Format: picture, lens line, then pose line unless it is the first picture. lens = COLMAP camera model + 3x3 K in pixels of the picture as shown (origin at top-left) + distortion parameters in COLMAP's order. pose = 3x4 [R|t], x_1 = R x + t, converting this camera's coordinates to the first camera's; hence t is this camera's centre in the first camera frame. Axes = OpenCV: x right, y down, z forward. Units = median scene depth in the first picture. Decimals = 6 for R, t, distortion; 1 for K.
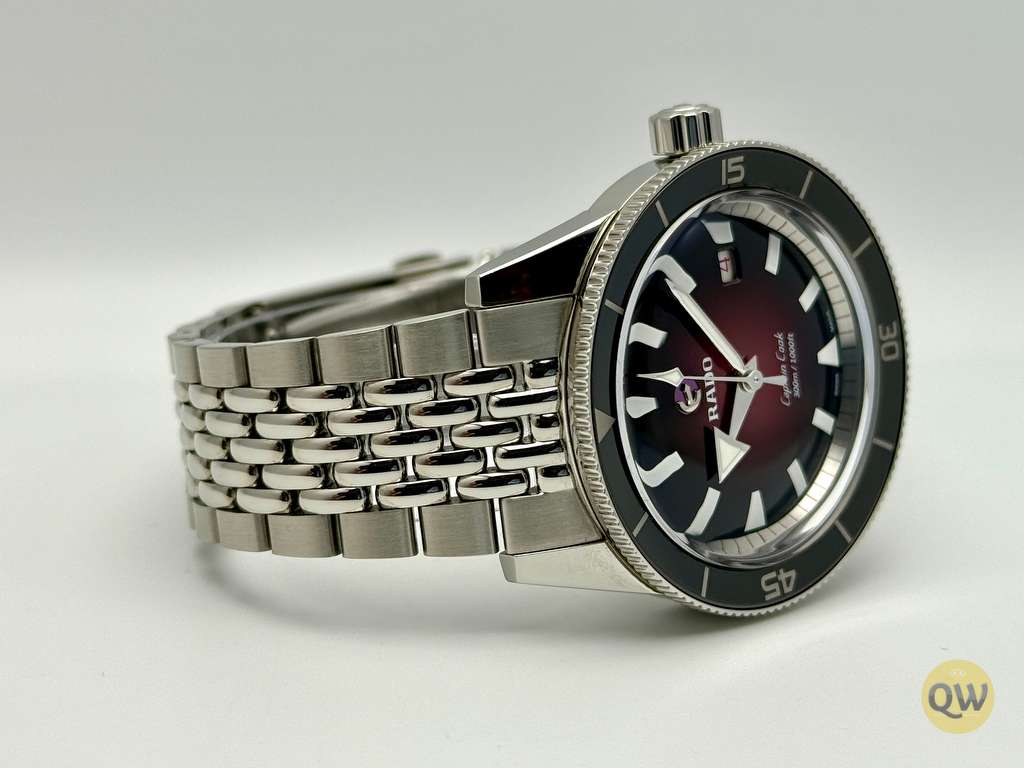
lens RADIAL K [[2068.3, 0, 512.0], [0, 2068.3, 384.0], [0, 0, 1]] dist [0.437451, -8.617186]
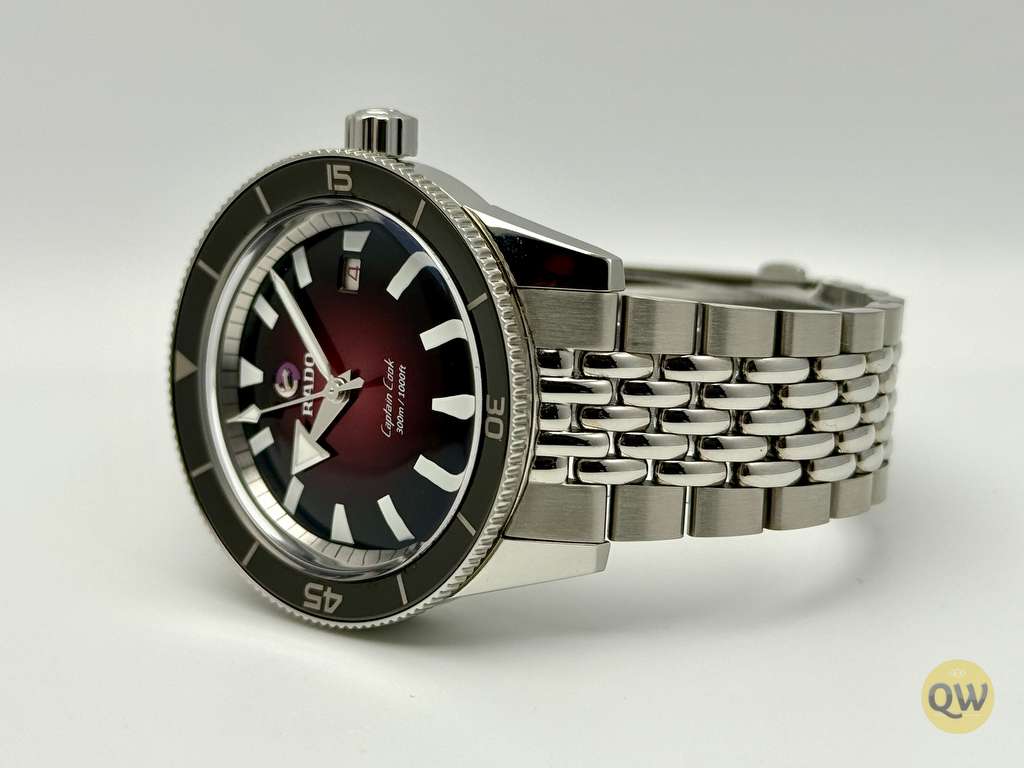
lens RADIAL K [[2068.3, 0, 512.0], [0, 2068.3, 384.0], [0, 0, 1]] dist [0.437451, -8.617186]
pose [[0.160809, 0.254712, -0.953553, 1.070013], [-0.217724, 0.951481, 0.217441, -0.238101], [0.962672, 0.172644, 0.208463, 0.872517]]
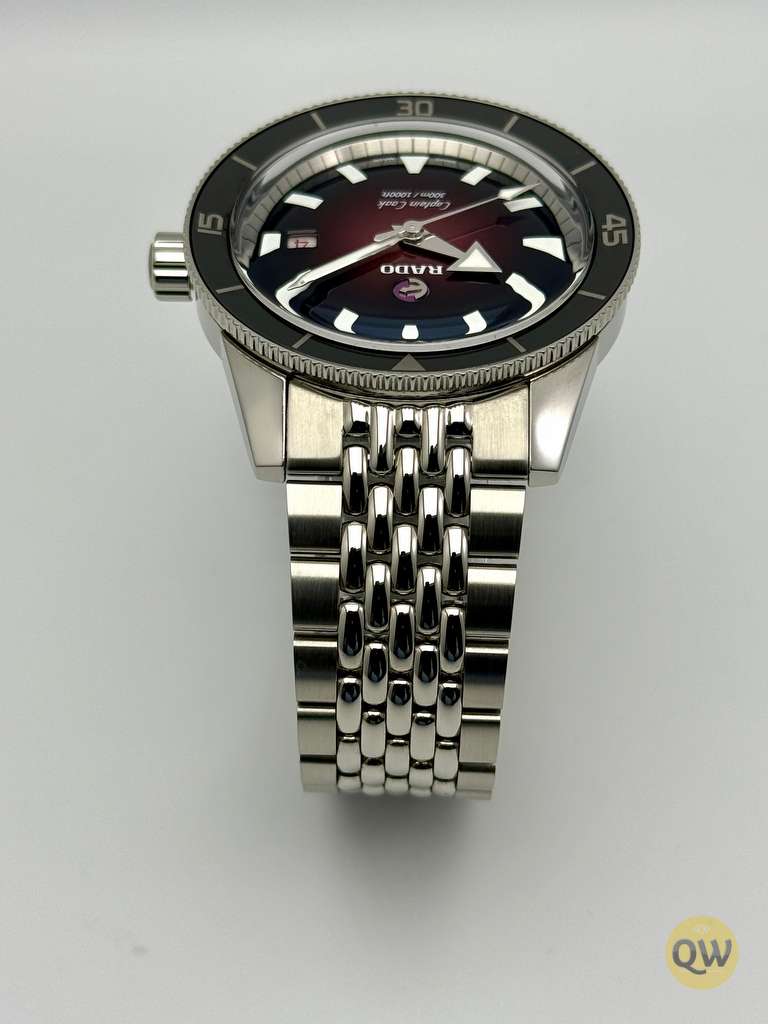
lens RADIAL K [[2068.3, 0, 384.0], [0, 2068.3, 512.0], [0, 0, 1]] dist [0.437451, -8.617186]
pose [[0.144847, -0.988581, 0.041567, -0.068468], [0.975494, 0.135645, -0.173239, 0.183036], [0.165622, 0.065642, 0.984002, -0.016390]]
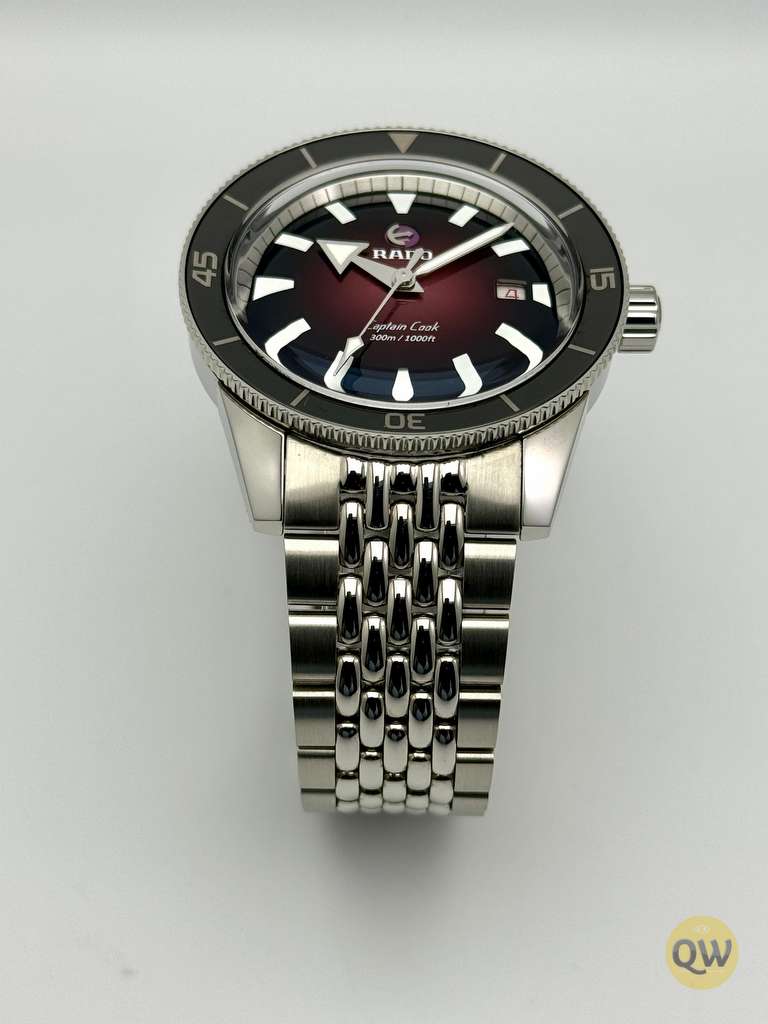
lens RADIAL K [[2068.3, 0, 384.0], [0, 2068.3, 512.0], [0, 0, 1]] dist [0.437451, -8.617186]
pose [[-0.106390, 0.145983, -0.983550, 1.169230], [-0.978874, -0.189076, 0.077821, -0.096689], [-0.174606, 0.971051, 0.163015, 0.943249]]
